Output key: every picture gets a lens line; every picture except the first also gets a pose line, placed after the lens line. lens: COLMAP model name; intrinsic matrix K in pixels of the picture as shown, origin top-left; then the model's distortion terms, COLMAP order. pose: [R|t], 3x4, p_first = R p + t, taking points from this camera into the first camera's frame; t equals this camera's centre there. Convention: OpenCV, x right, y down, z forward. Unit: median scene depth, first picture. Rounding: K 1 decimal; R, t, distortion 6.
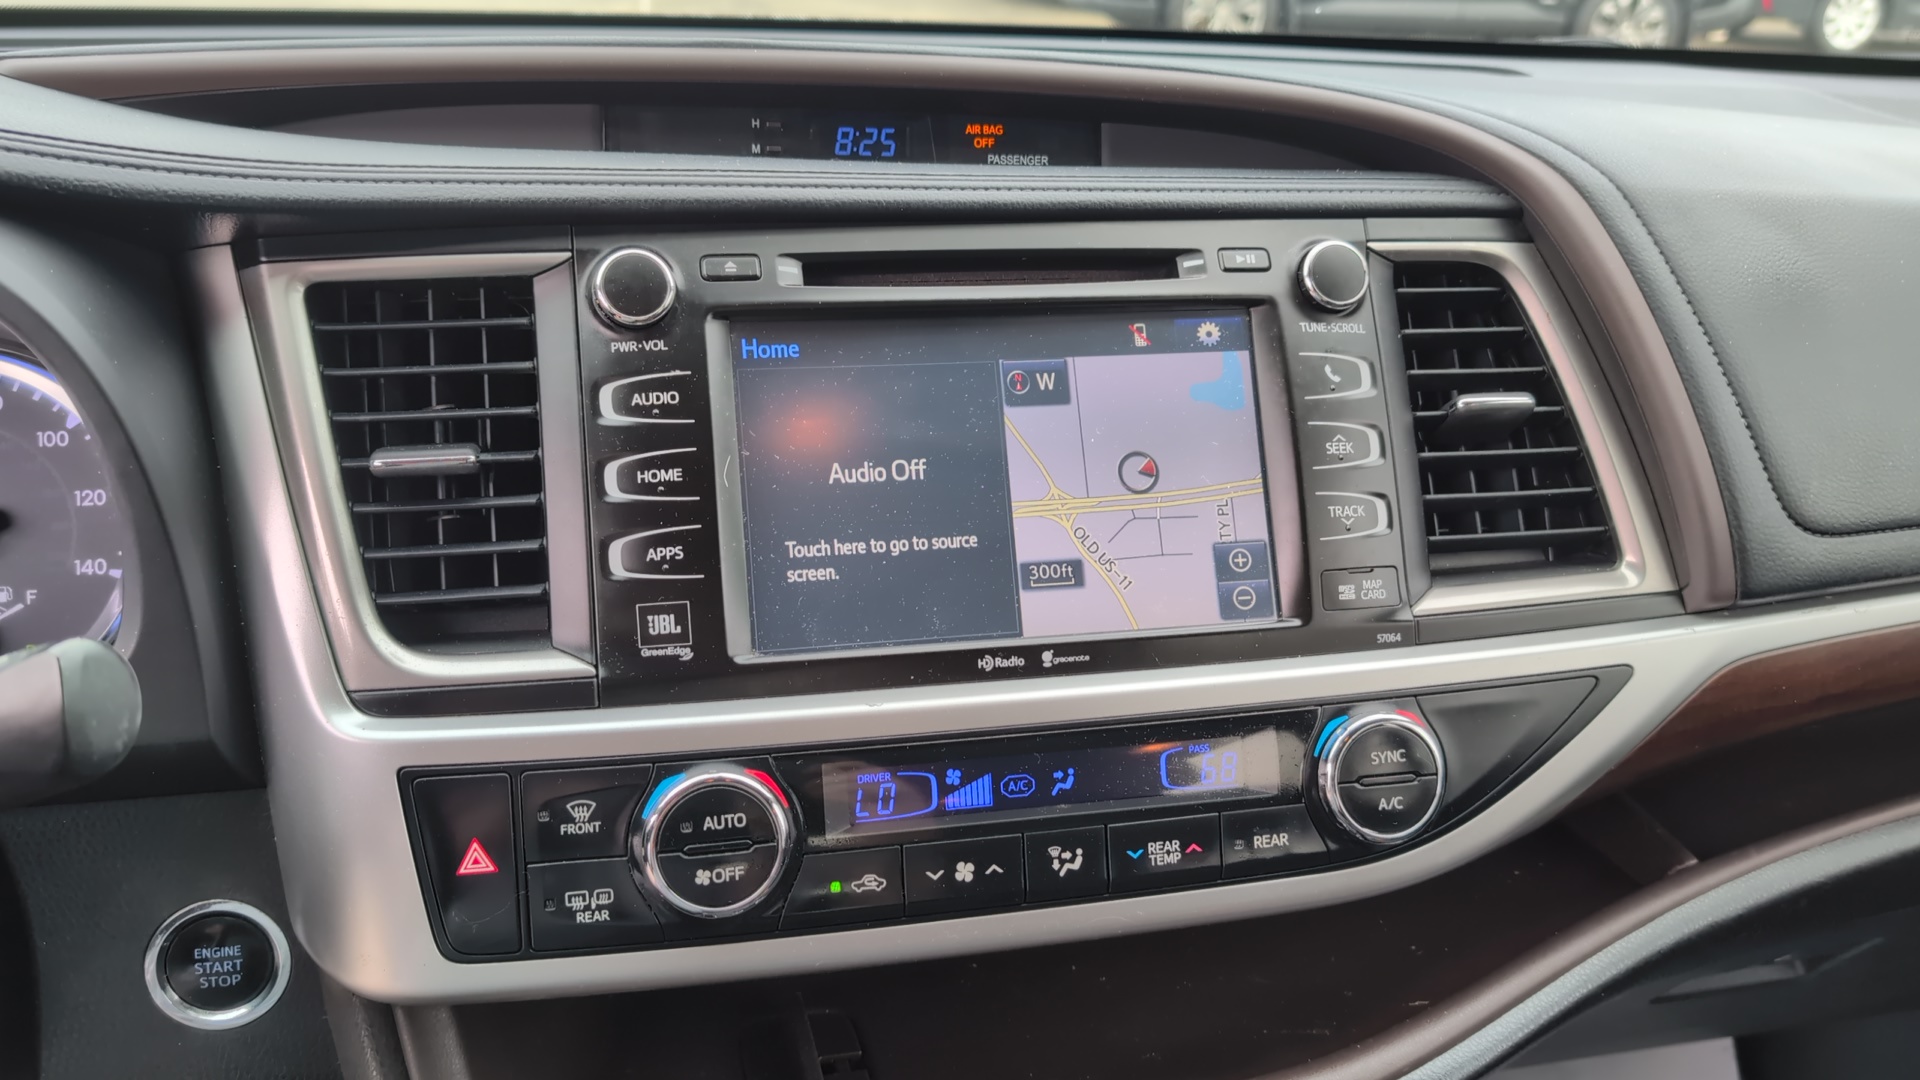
lens RADIAL K [[1524.5, 0, 960.0], [0, 1524.5, 540.0], [0, 0, 1]] dist [0.060492, -0.003487]
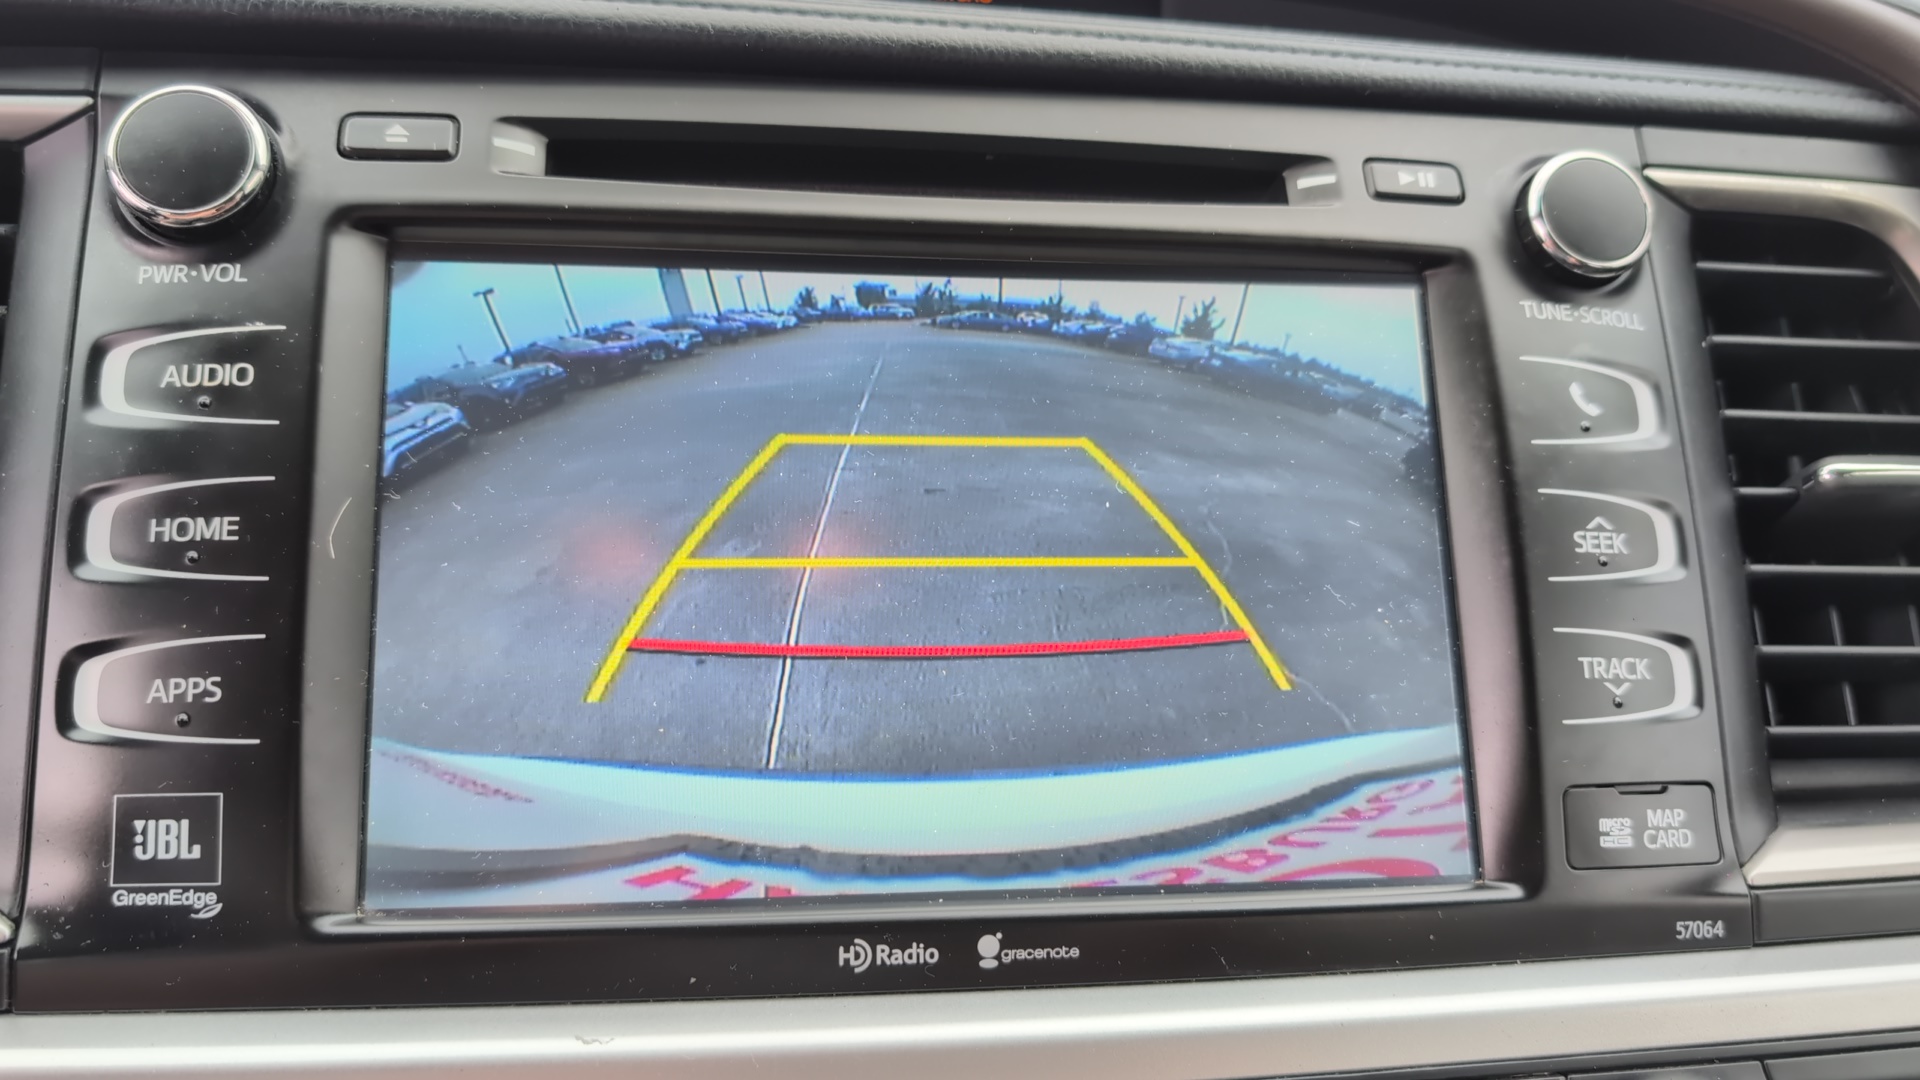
lens RADIAL K [[1589.6, 0, 960.0], [0, 1589.6, 540.0], [0, 0, 1]] dist [-0.037618, 0.005718]
pose [[0.996776, 0.036664, -0.071368, 0.074587], [-0.043971, 0.993640, -0.103667, 0.002353], [0.067113, 0.106471, 0.992048, 0.470033]]
